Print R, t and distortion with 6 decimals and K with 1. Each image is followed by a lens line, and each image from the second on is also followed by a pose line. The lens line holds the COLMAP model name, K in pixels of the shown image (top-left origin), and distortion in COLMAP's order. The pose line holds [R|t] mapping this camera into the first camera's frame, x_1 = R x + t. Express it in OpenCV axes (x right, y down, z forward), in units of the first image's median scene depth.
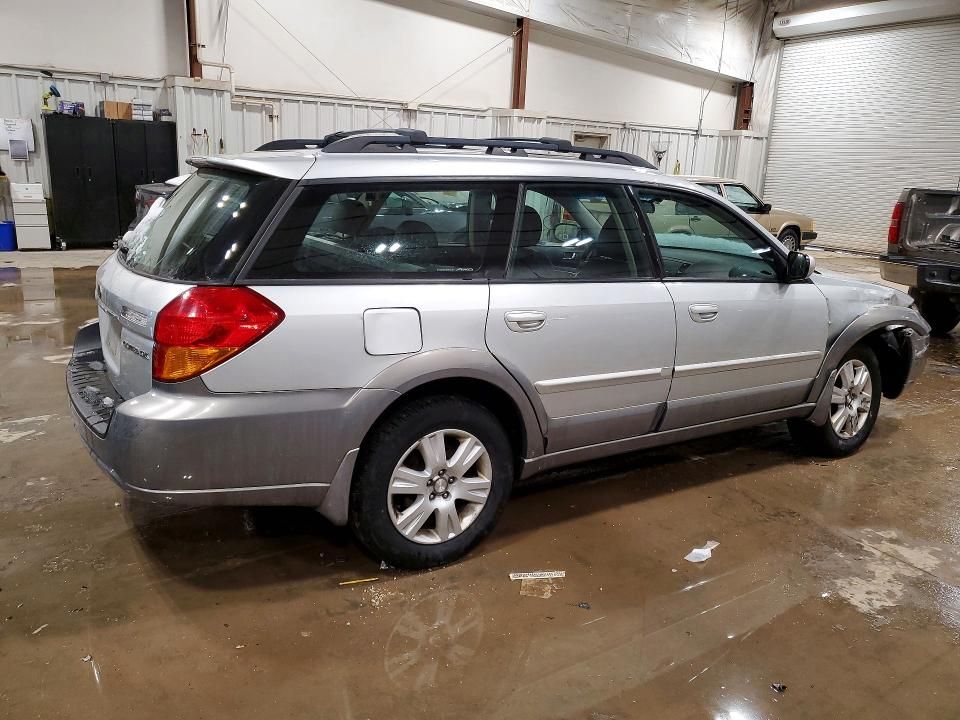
lens RADIAL K [[749.5, 0, 489.6], [0, 749.5, 367.9], [0, 0, 1]] dist [0.011573, 0.013902]
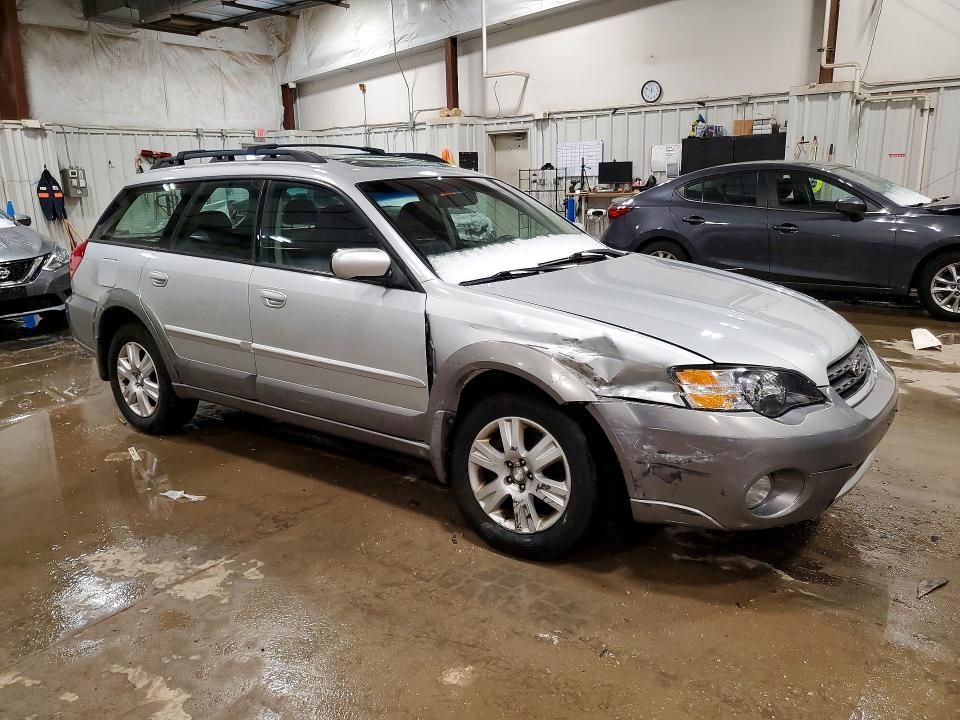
lens RADIAL K [[749.5, 0, 478.8], [0, 749.5, 352.5], [0, 0, 1]] dist [0.011573, 0.013902]
pose [[0.353045, 0.166142, -0.920737, 0.861632], [-0.196821, 0.975274, 0.100515, -0.106334], [0.914670, 0.145734, 0.377015, 0.542741]]
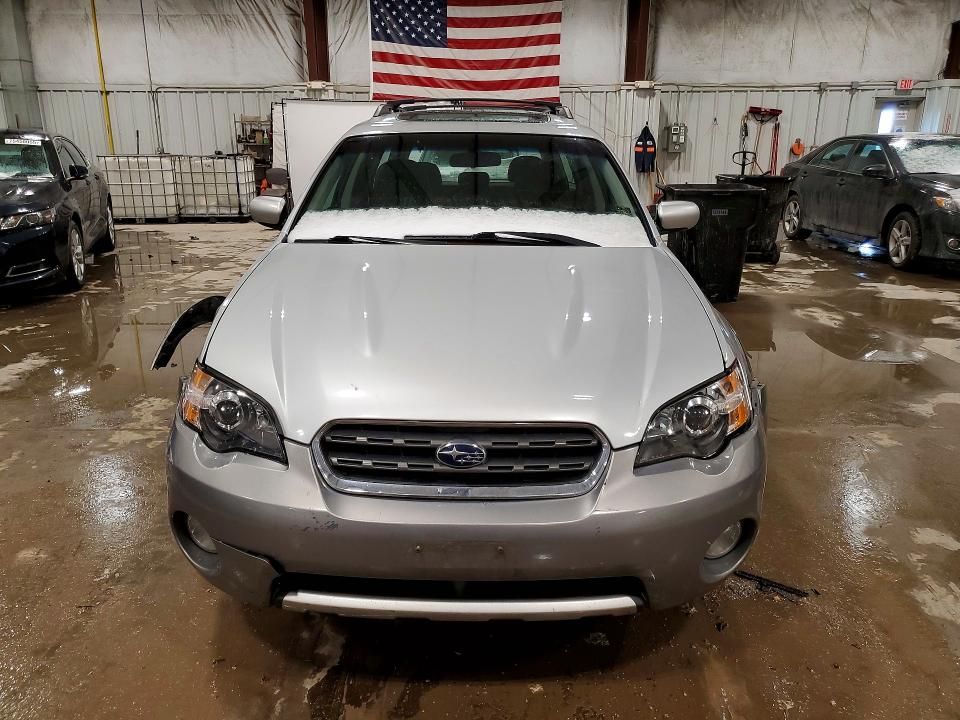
lens RADIAL K [[749.5, 0, 477.9], [0, 749.5, 361.5], [0, 0, 1]] dist [0.011573, 0.013902]
pose [[-0.543121, 0.193345, -0.817091, 0.719704], [-0.236349, 0.898577, 0.369728, -0.258950], [0.805704, 0.393926, -0.442339, 1.140667]]
